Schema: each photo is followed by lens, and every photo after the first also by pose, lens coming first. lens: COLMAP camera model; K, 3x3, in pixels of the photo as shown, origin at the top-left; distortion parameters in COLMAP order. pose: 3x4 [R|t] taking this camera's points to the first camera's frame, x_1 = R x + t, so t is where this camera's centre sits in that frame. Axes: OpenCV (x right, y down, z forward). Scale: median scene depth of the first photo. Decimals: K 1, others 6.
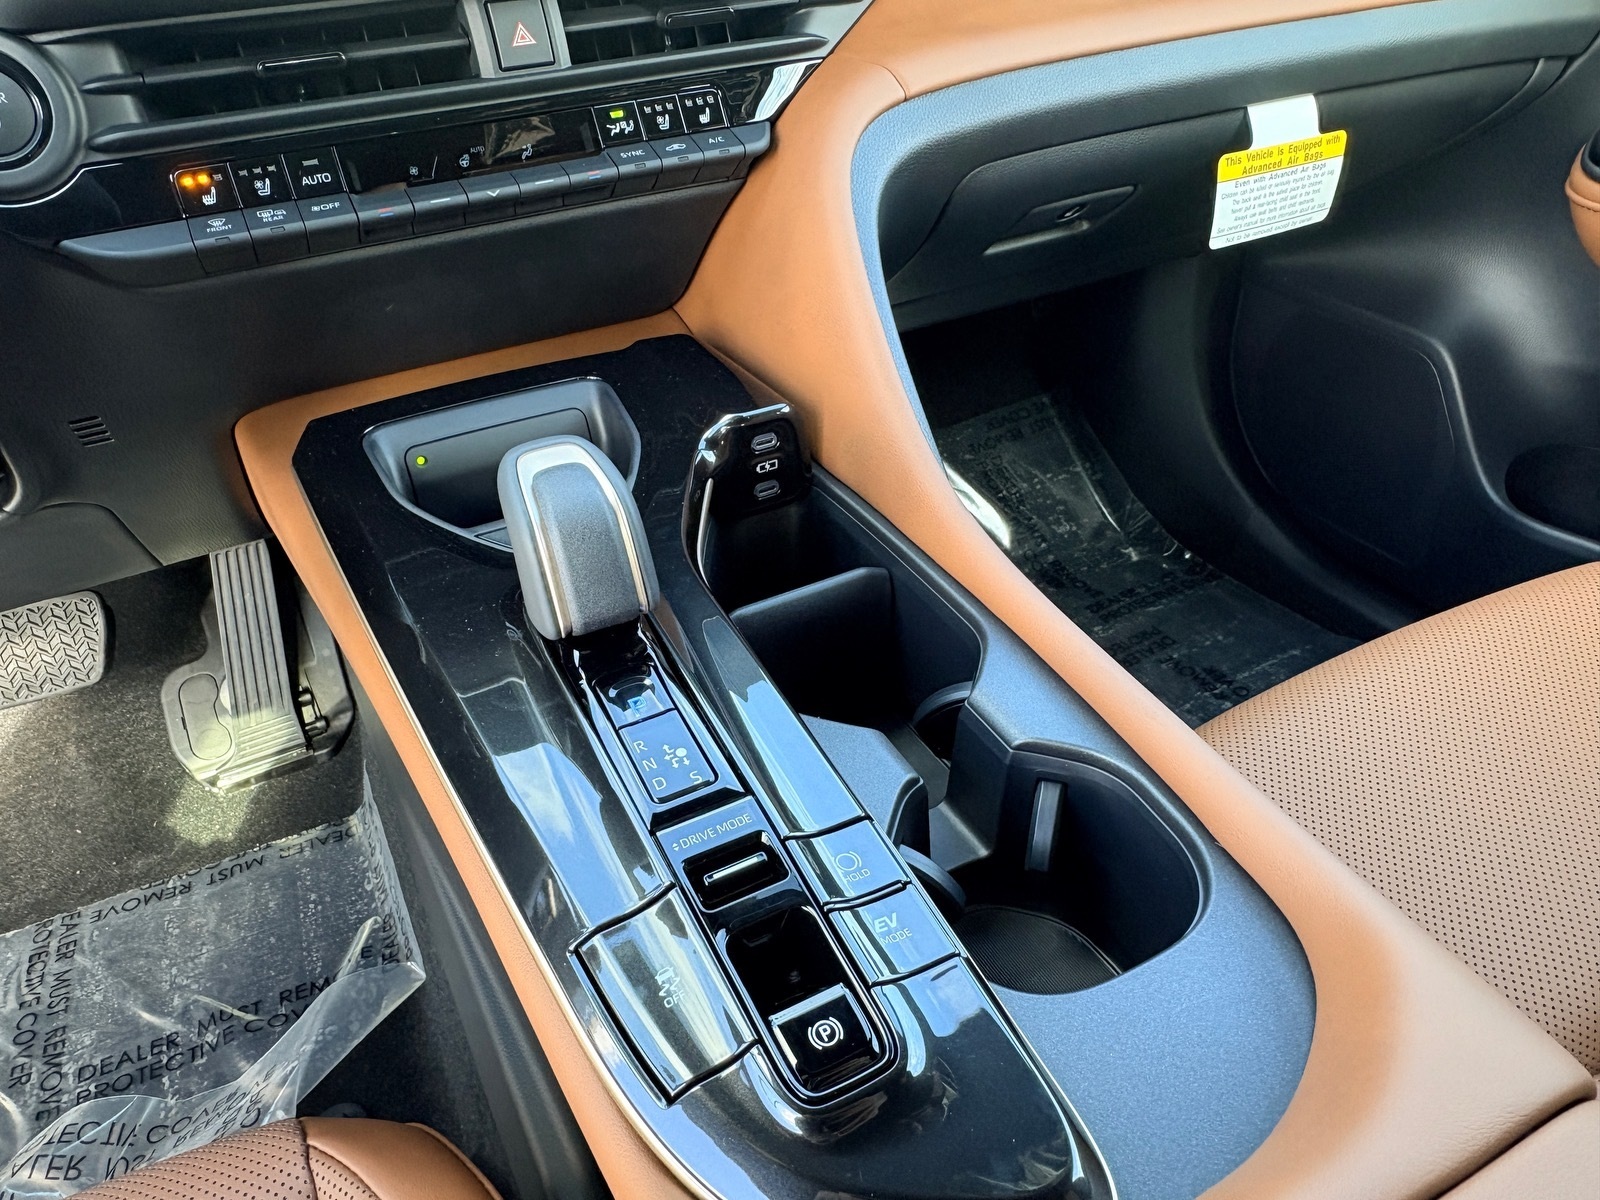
lens RADIAL K [[1084.6, 0, 762.5], [0, 1084.6, 604.0], [0, 0, 1]] dist [-0.001213, 0.003271]
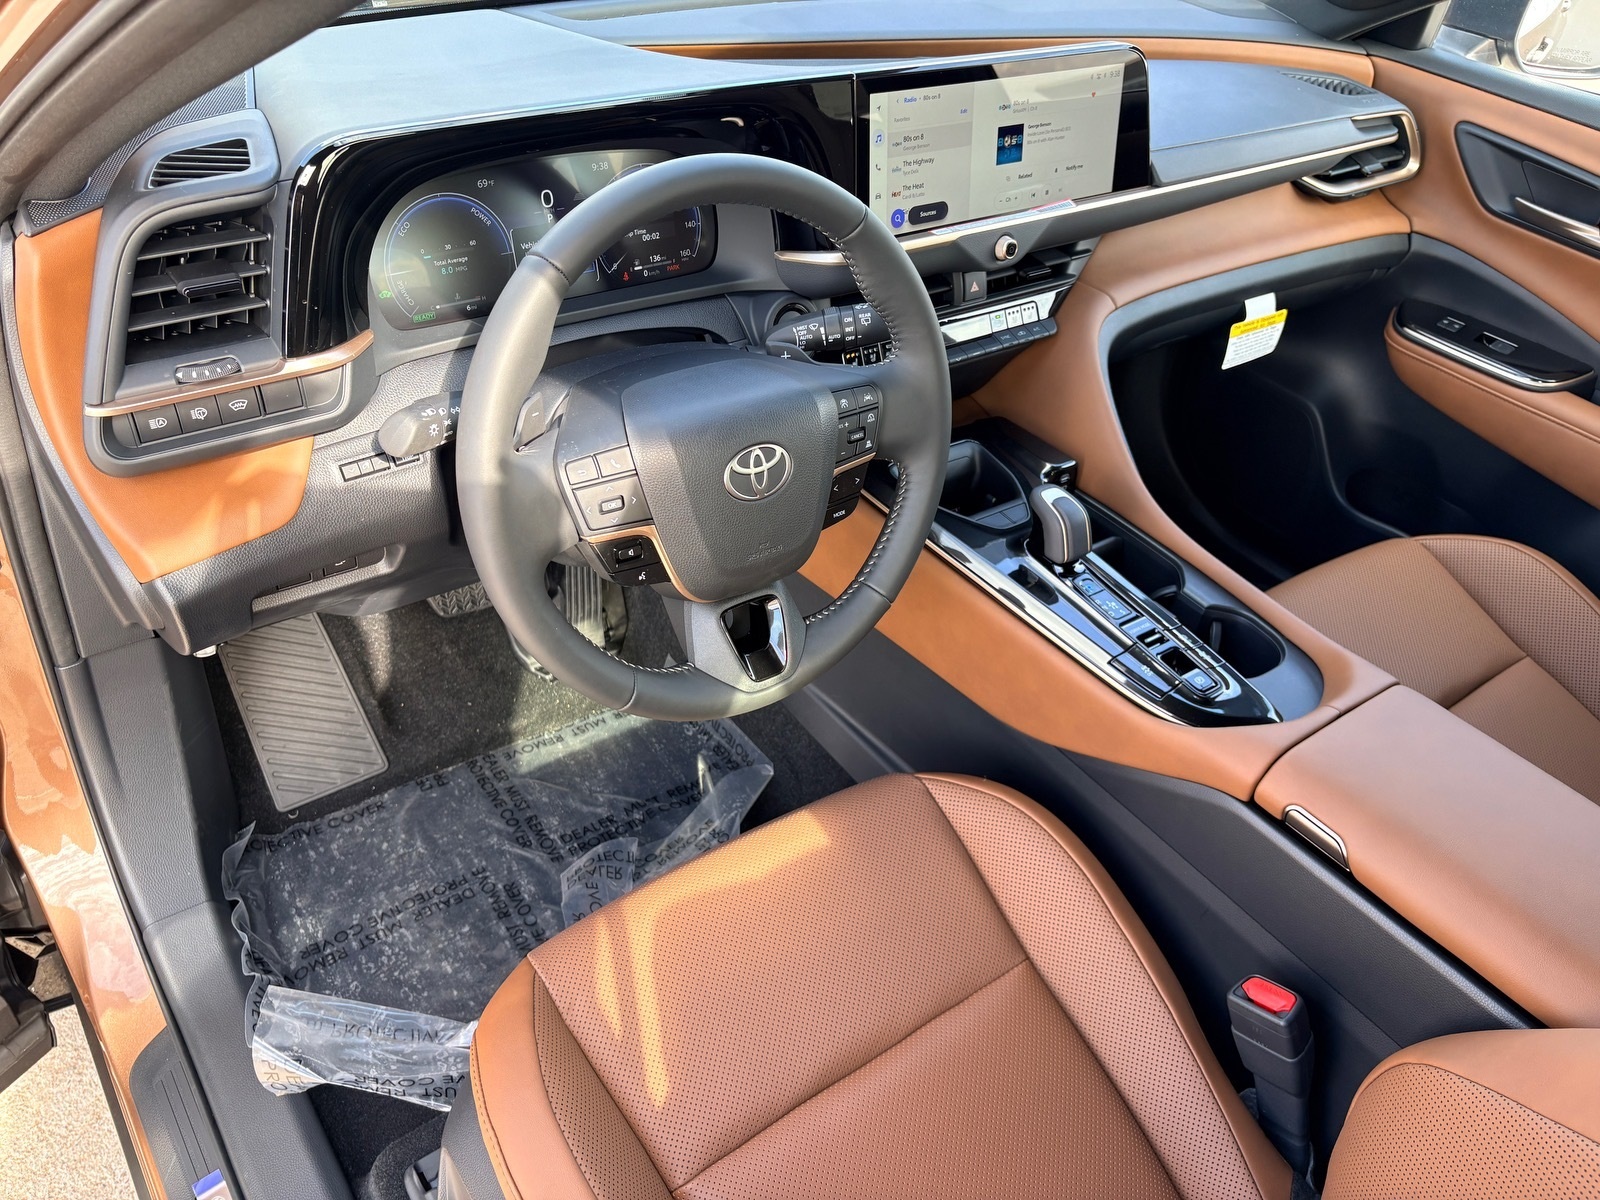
lens RADIAL K [[1221.3, 0, 800.0], [0, 1221.3, 600.0], [0, 0, 1]] dist [0.007210, -0.005084]
pose [[0.975612, 0.007755, 0.219364, -0.793719], [-0.015054, 0.999387, 0.031619, 0.019924], [-0.218984, -0.034150, 0.975131, -0.960722]]
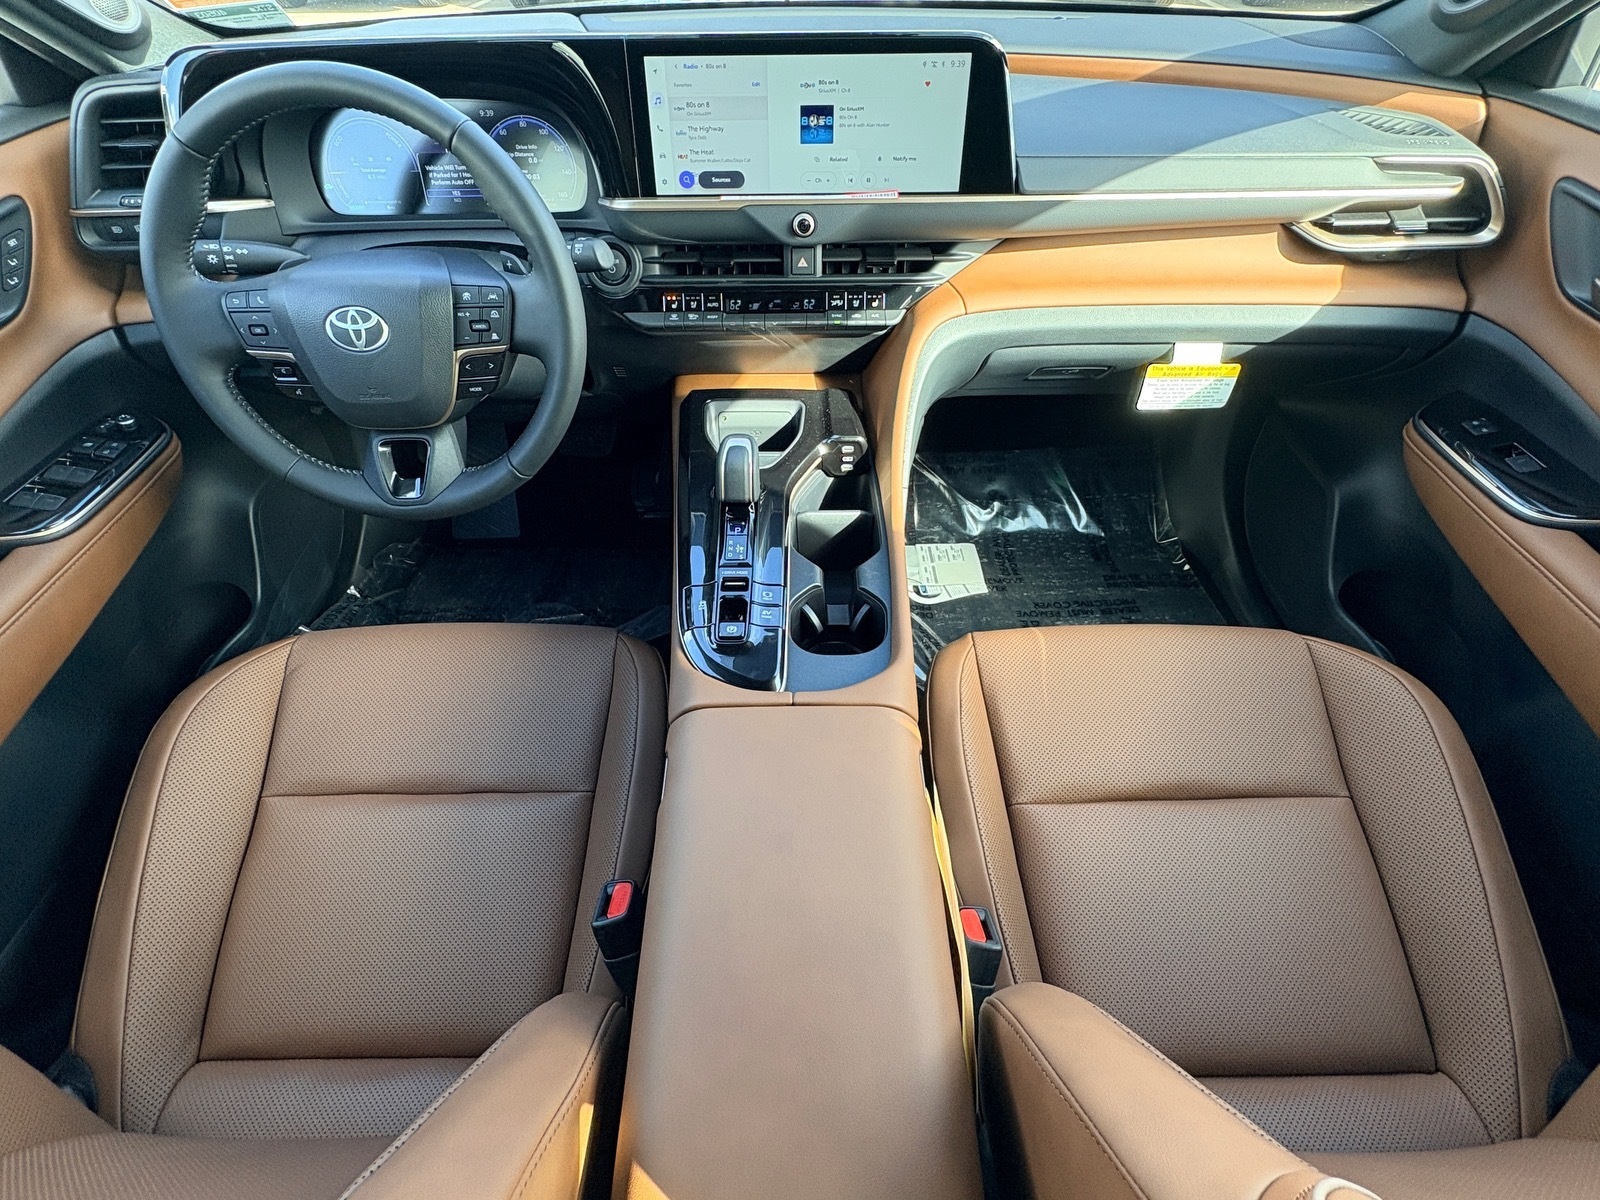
lens RADIAL K [[767.0, 0, 793.5], [0, 767.0, 599.7], [0, 0, 1]] dist [-0.000037, -0.001711]
pose [[0.894235, 0.341787, -0.289008, 0.387727], [-0.291886, 0.934798, 0.202372, -0.111161], [0.339332, -0.096610, 0.935692, -0.527985]]
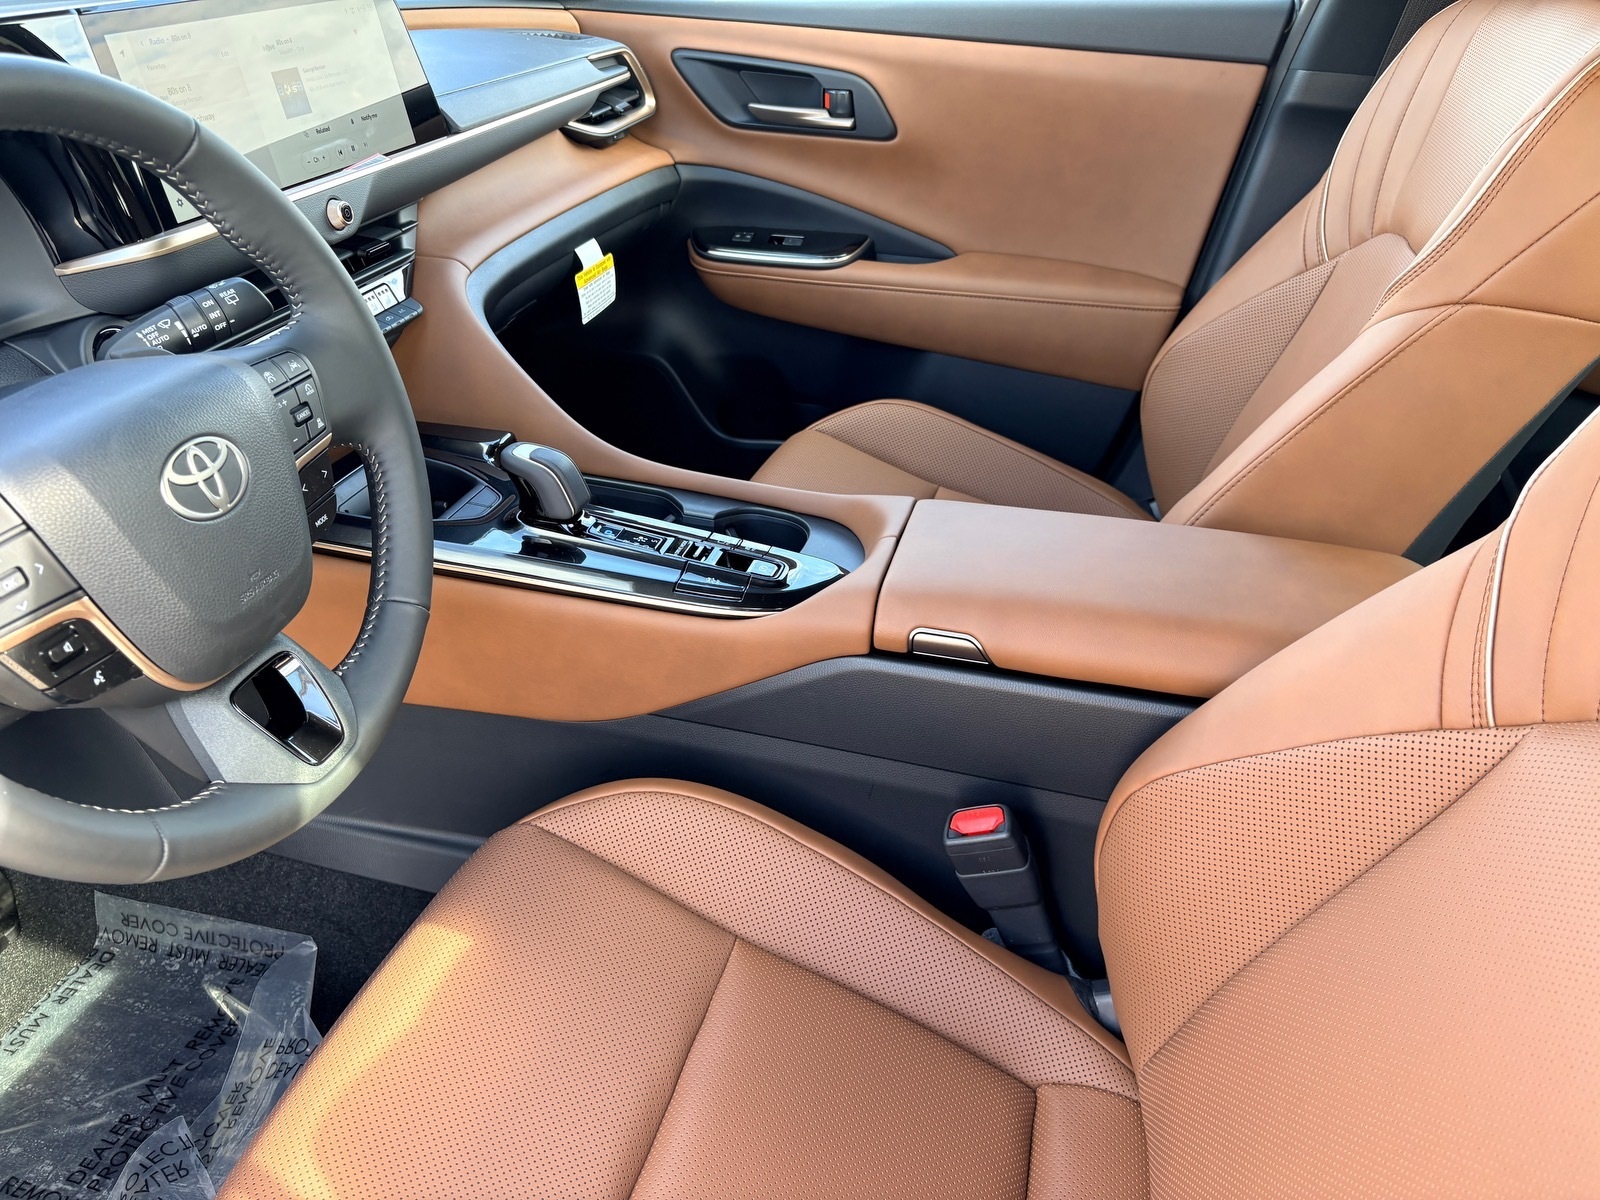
lens RADIAL K [[1207.4, 0, 797.3], [0, 1207.4, 608.8], [0, 0, 1]] dist [0.008366, 0.002381]
pose [[0.657789, -0.334710, 0.674747, -0.906661], [0.403326, 0.913103, 0.059758, 0.137531], [-0.636115, 0.232835, 0.735626, -0.629226]]
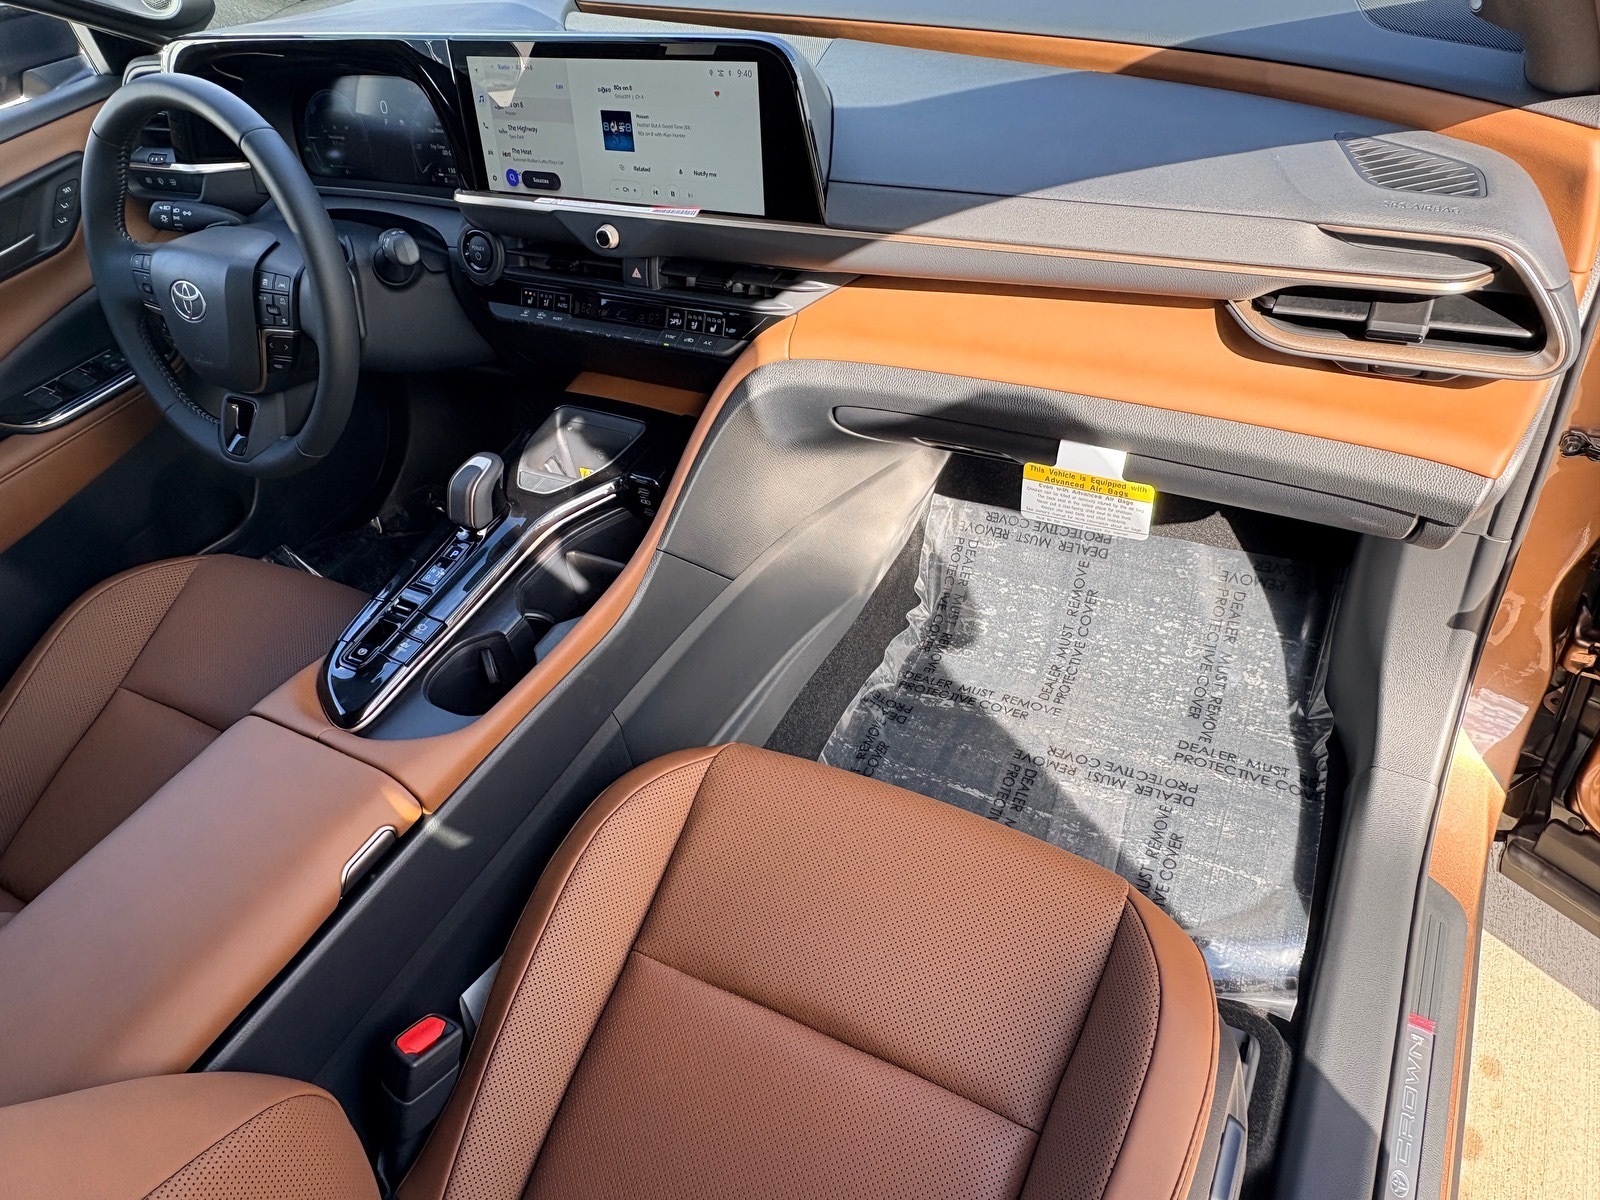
lens RADIAL K [[1029.5, 0, 791.5], [0, 1029.5, 595.1], [0, 0, 1]] dist [-0.004692, -0.000178]
pose [[0.572268, 0.532111, -0.623993, 1.154424], [-0.403696, 0.845116, 0.350441, -0.603052], [0.713820, 0.051357, 0.698444, -0.132780]]
